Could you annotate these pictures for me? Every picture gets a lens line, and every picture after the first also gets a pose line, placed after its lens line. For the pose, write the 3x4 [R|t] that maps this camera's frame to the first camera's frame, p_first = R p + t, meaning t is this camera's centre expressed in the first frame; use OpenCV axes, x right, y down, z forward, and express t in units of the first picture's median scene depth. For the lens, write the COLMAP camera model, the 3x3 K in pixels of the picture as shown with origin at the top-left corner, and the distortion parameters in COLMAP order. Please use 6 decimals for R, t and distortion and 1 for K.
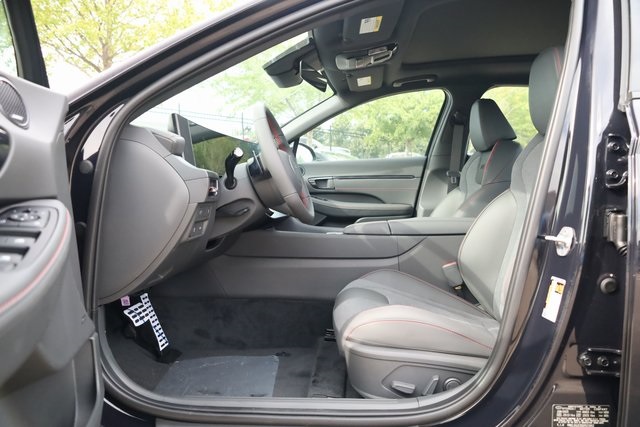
lens RADIAL K [[439.4, 0, 320.0], [0, 439.4, 213.5], [0, 0, 1]] dist [-0.003578, -0.003169]
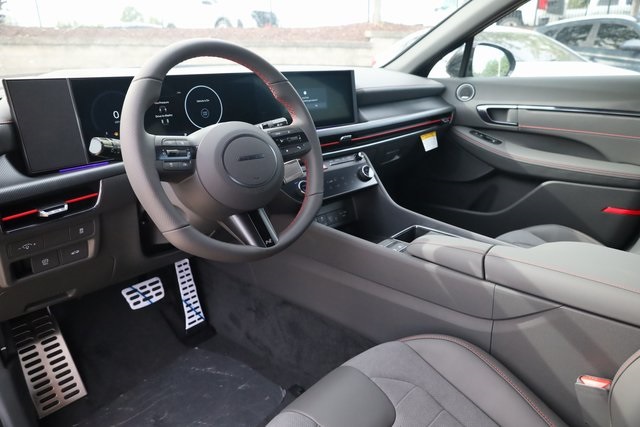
lens RADIAL K [[439.4, 0, 320.0], [0, 439.4, 213.5], [0, 0, 1]] dist [-0.003578, -0.003169]
pose [[0.803206, 0.208884, -0.557878, 0.278513], [-0.041274, 0.953770, 0.297691, -0.171202], [0.594270, -0.216081, 0.774695, 0.505399]]
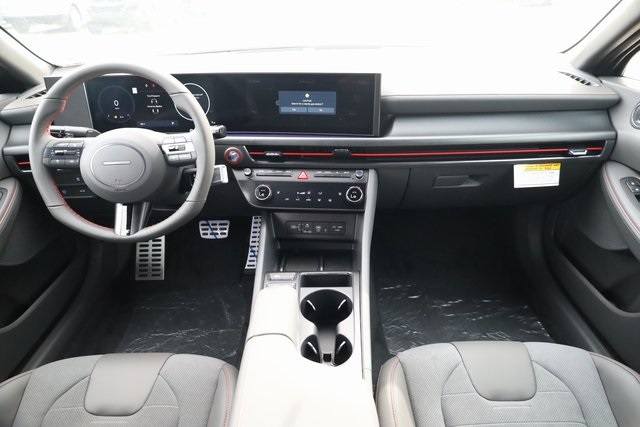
lens RADIAL K [[439.4, 0, 320.0], [0, 439.4, 213.5], [0, 0, 1]] dist [-0.003578, -0.003169]
pose [[0.078608, 0.481230, -0.873063, 0.496785], [-0.033247, 0.876551, 0.480159, -0.309744], [0.996351, -0.008718, 0.084904, 1.042376]]
